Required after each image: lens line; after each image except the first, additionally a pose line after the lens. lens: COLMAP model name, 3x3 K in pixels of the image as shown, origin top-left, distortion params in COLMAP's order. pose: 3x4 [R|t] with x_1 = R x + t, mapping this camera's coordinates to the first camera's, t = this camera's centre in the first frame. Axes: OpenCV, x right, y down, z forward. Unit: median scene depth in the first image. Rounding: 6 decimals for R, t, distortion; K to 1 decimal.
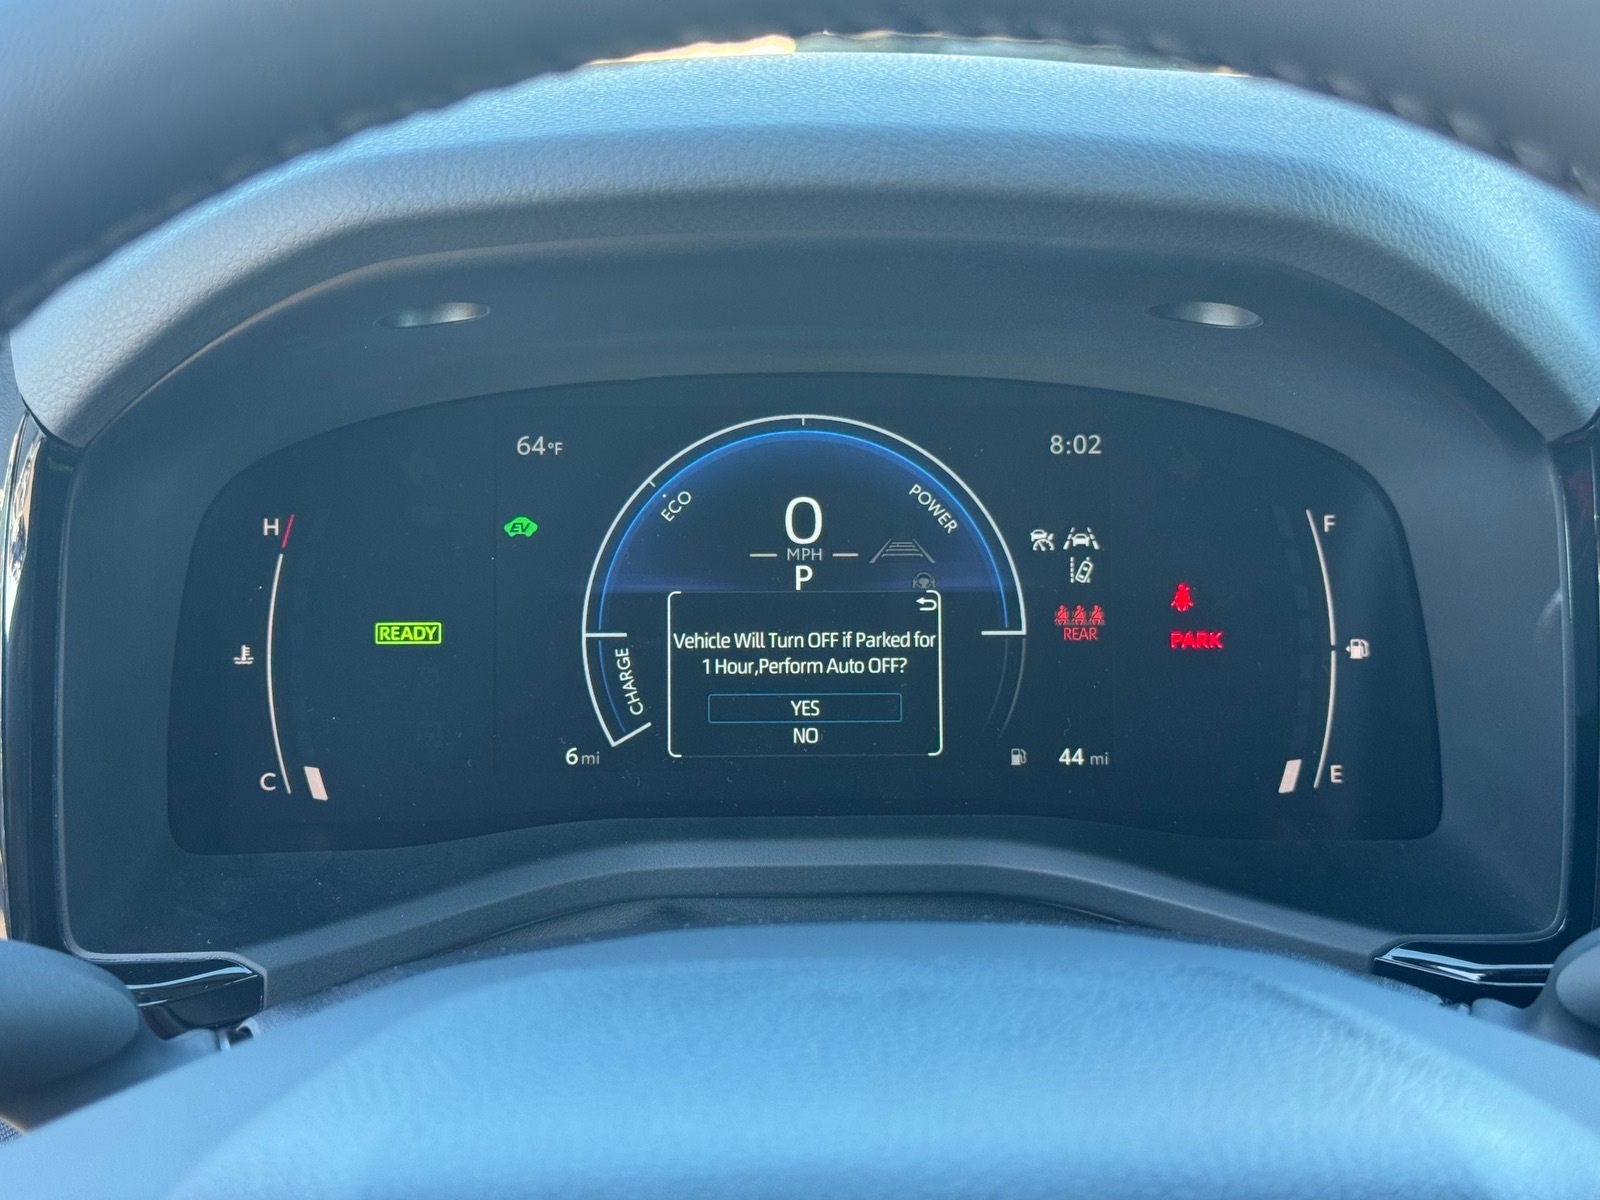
lens RADIAL K [[2333.9, 0, 793.5], [0, 2333.9, 604.0], [0, 0, 1]] dist [0.145982, 0.000000]
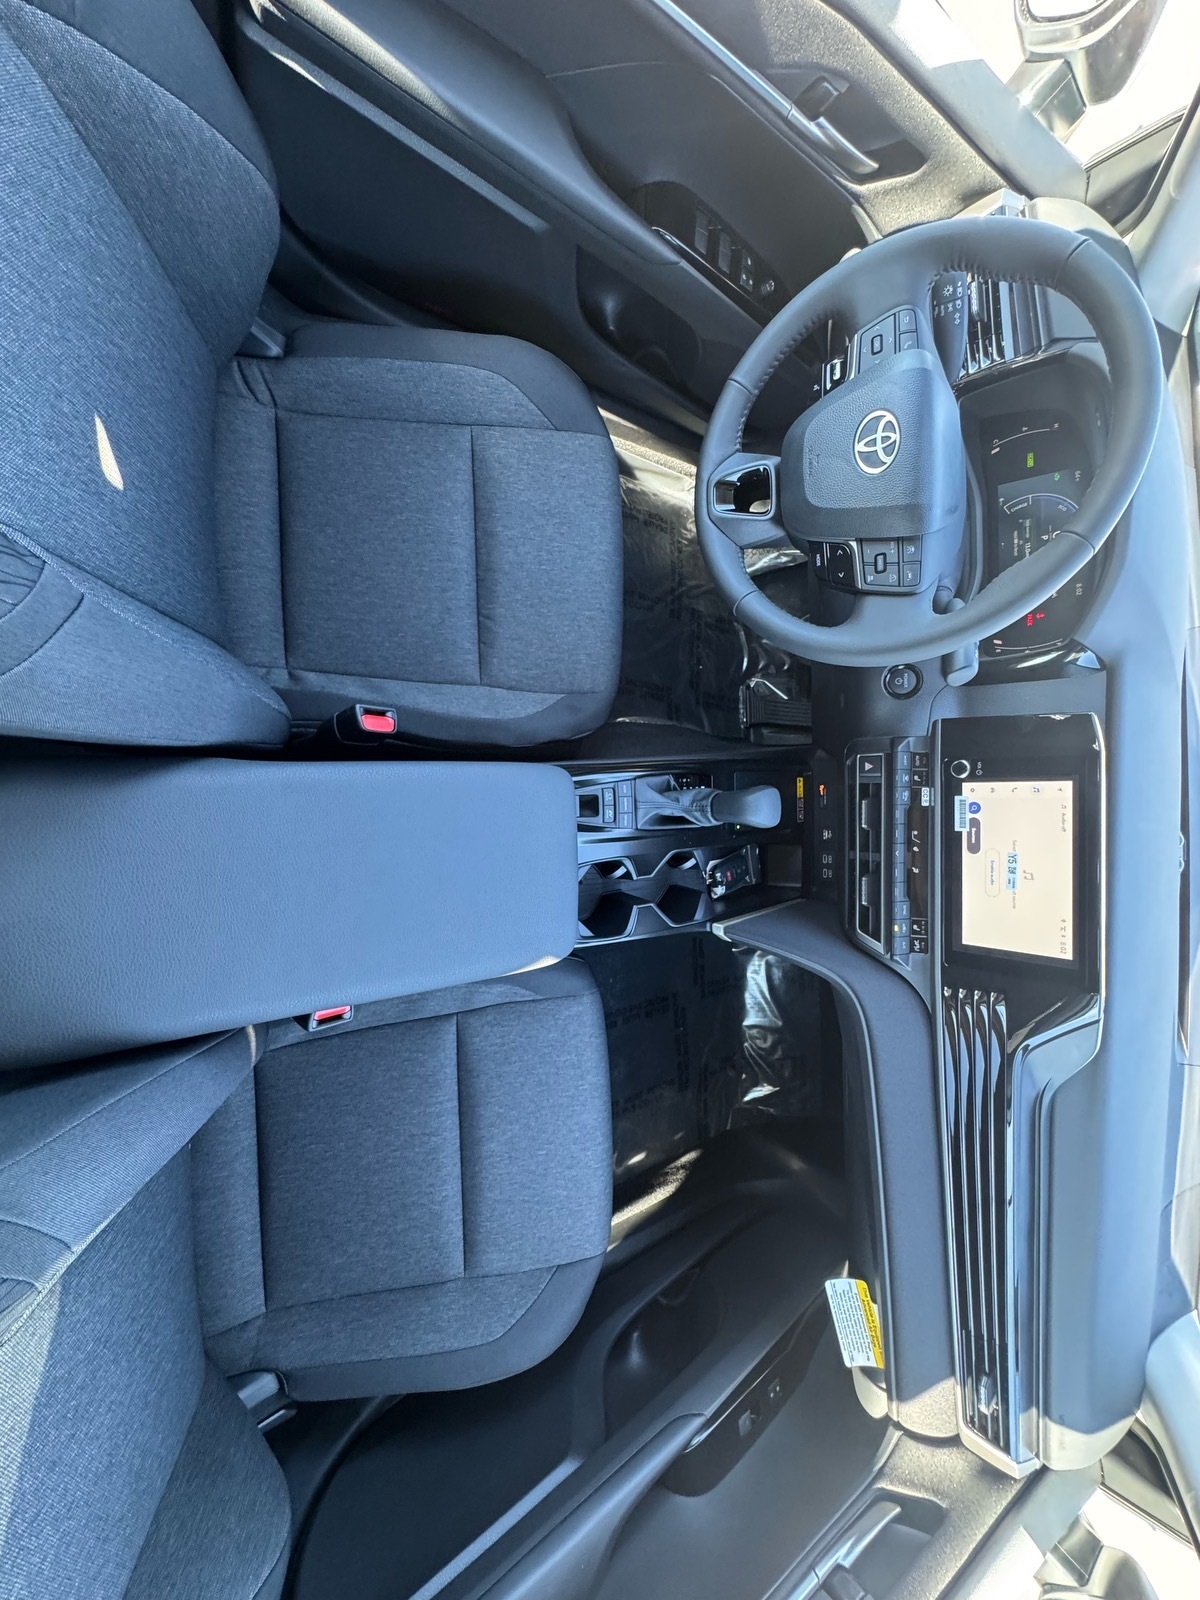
lens RADIAL K [[651.0, 0, 600.0], [0, 651.0, 799.6], [0, 0, 1]] dist [-0.002873, -0.000116]
pose [[-0.006316, 0.999851, -0.016069, 0.581869], [-0.798797, 0.004622, 0.601582, -0.083886], [0.601567, 0.016635, 0.798649, -0.639275]]
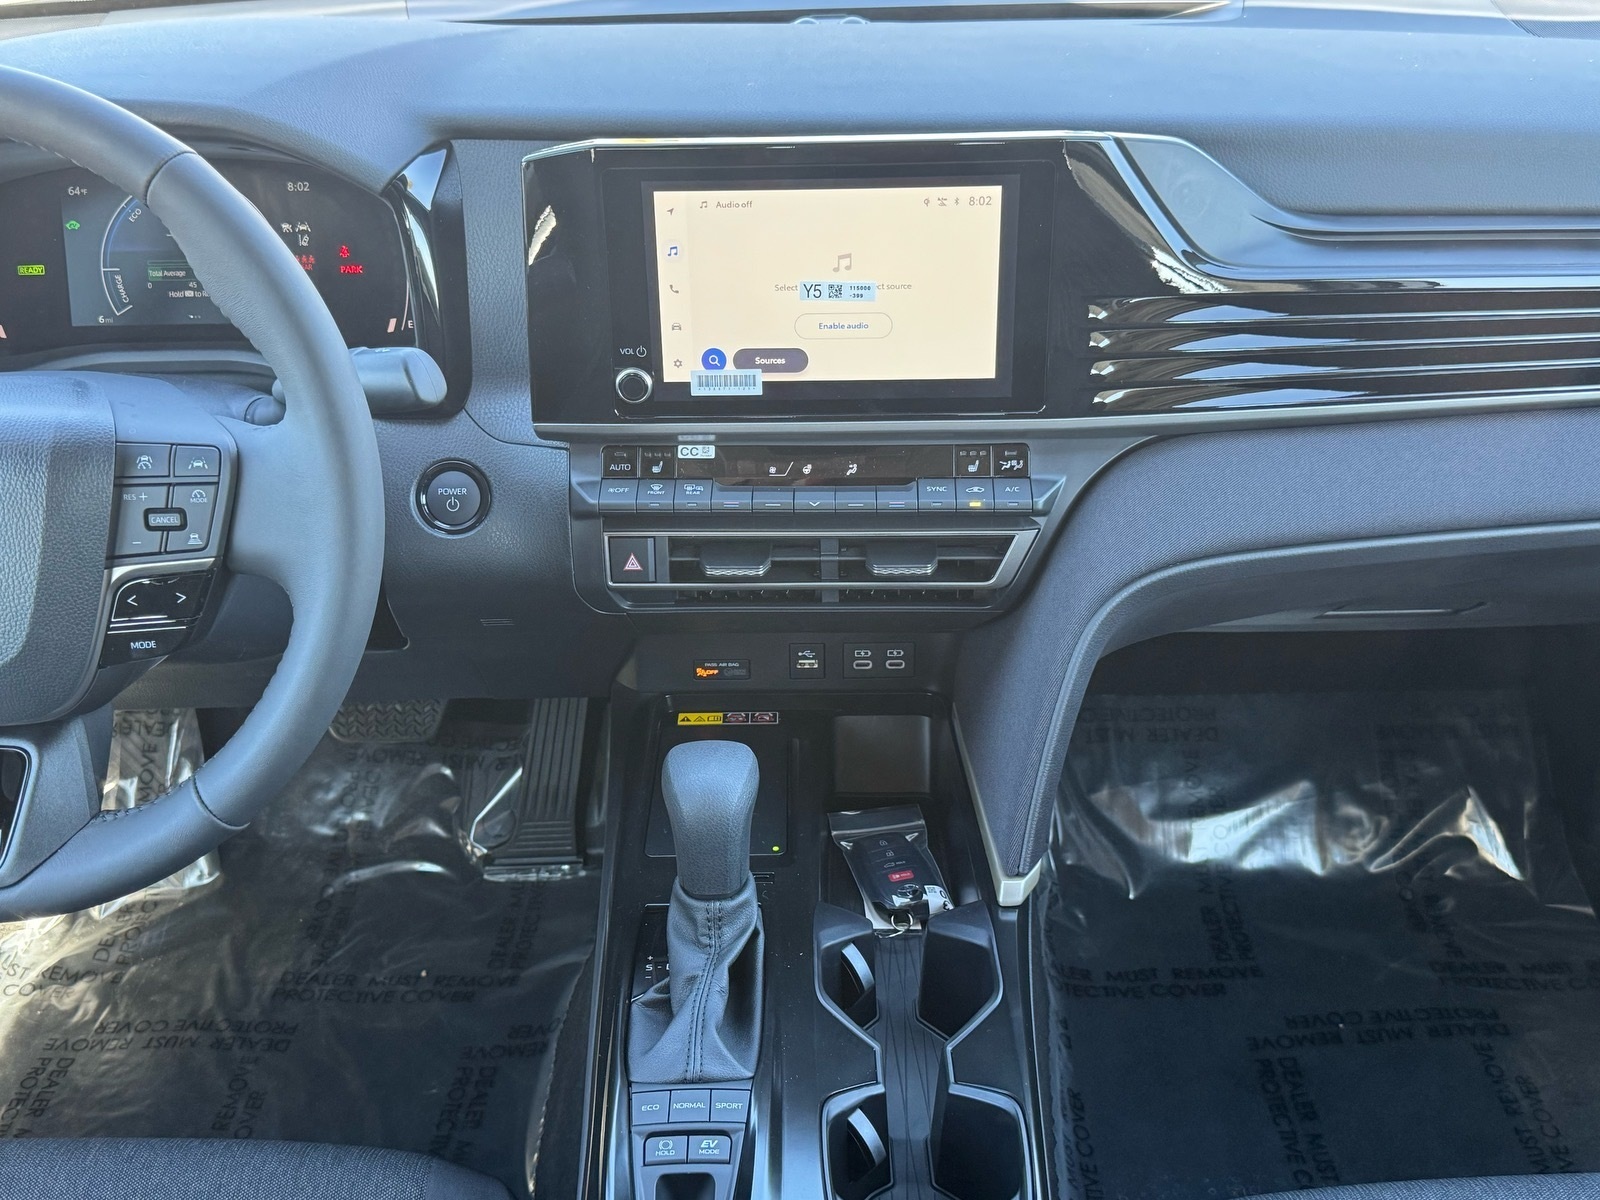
lens RADIAL K [[1702.5, 0, 789.9], [0, 1702.5, 601.0], [0, 0, 1]] dist [0.091180, 0.000000]
pose [[0.998514, -0.005939, -0.054177, 0.730125], [0.018394, 0.972446, 0.232402, -0.057326], [0.051304, -0.233053, 0.971110, -0.815575]]
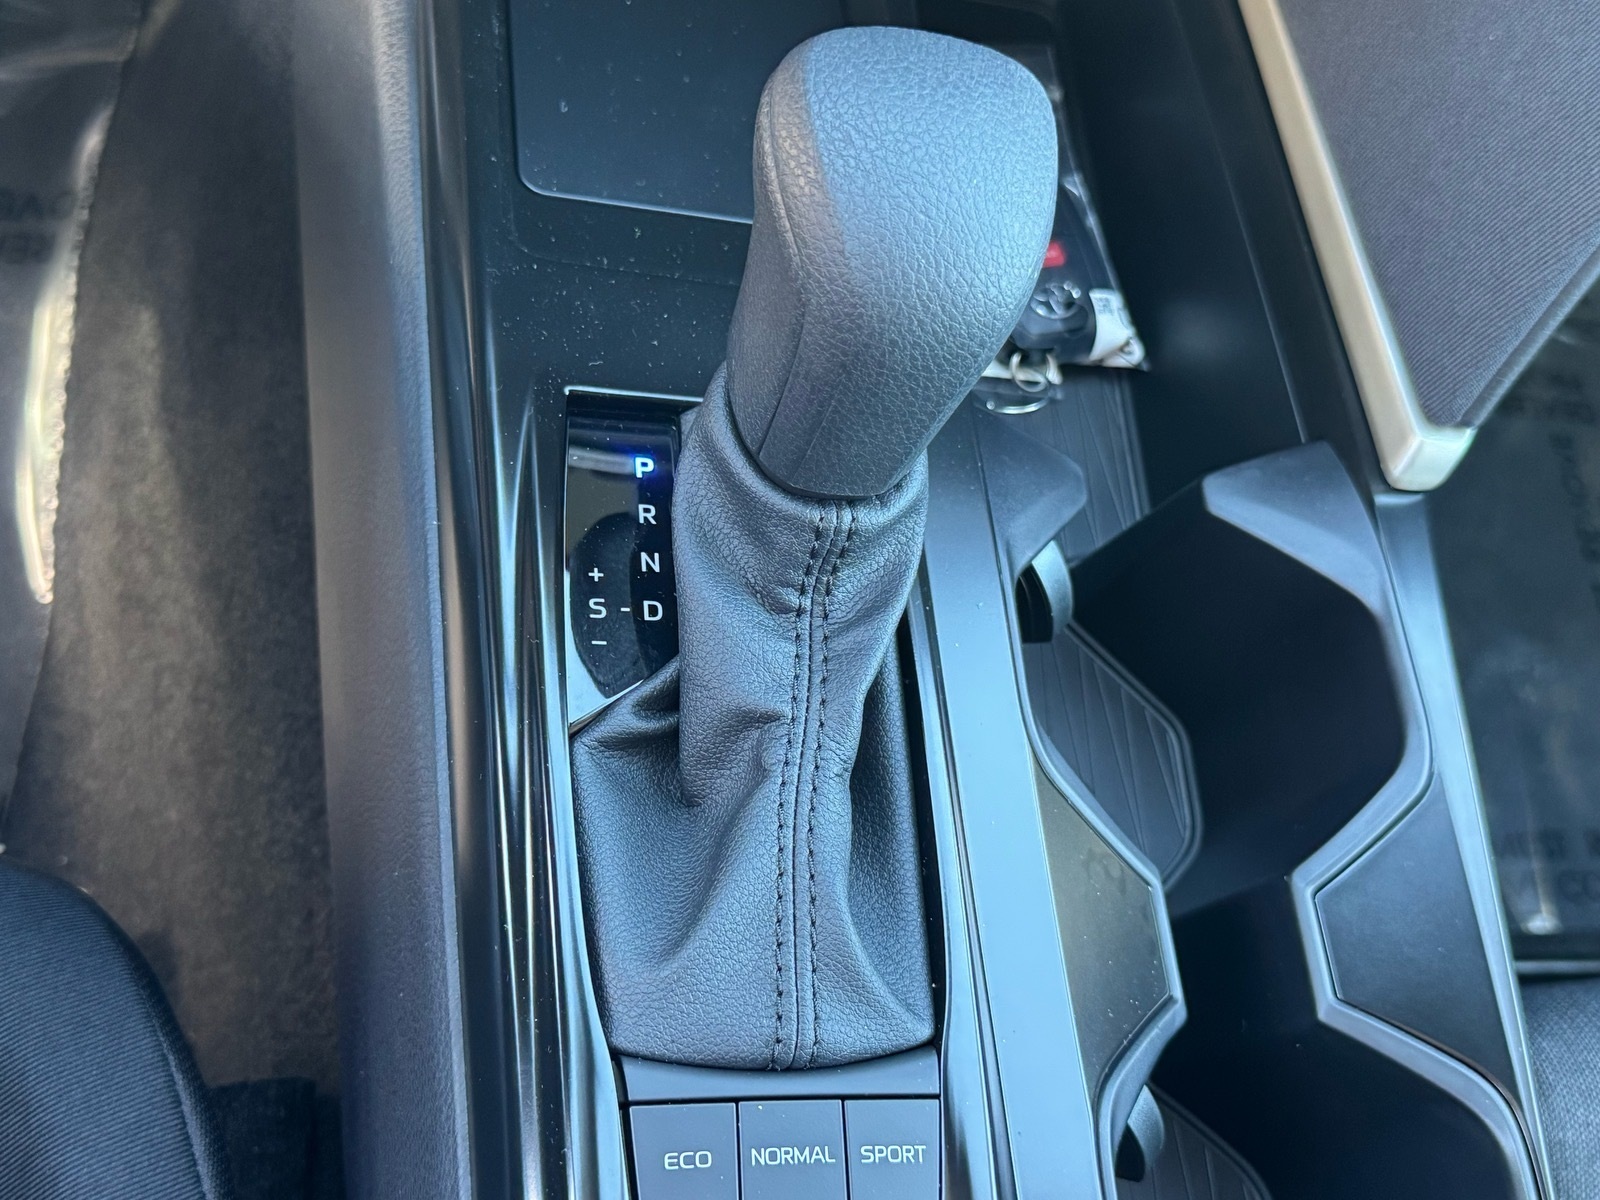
lens RADIAL K [[1910.2, 0, 798.3], [0, 1910.2, 600.9], [0, 0, 1]] dist [0.105656, 0.000000]
pose [[0.952501, 0.097201, 0.288606, 0.391656], [-0.278419, 0.661917, 0.695952, 0.159003], [-0.123386, -0.743248, 0.657539, 0.186912]]
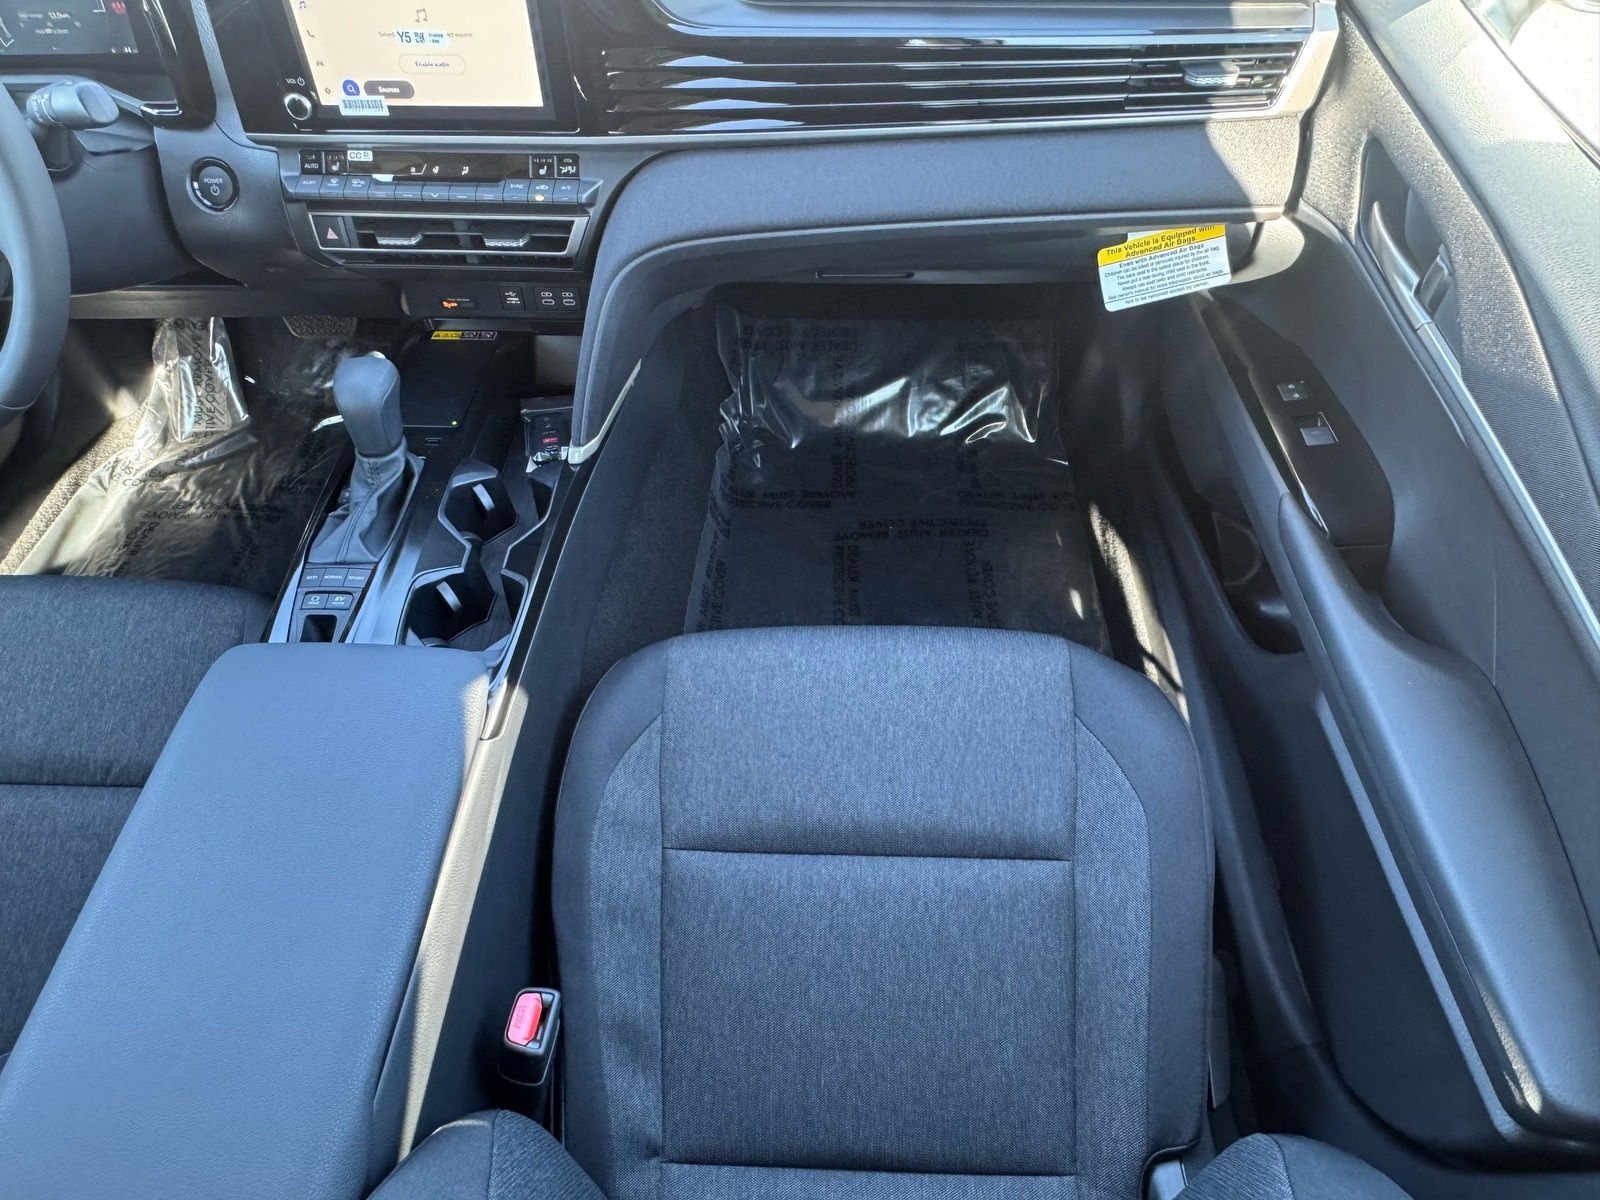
lens RADIAL K [[1038.6, 0, 784.0], [0, 1038.6, 606.0], [0, 0, 1]] dist [-0.003125, 0.001401]
pose [[0.995158, 0.046711, -0.086474, 1.319633], [0.008527, 0.835492, 0.549436, -0.090103], [0.097913, -0.547514, 0.831049, -0.719800]]
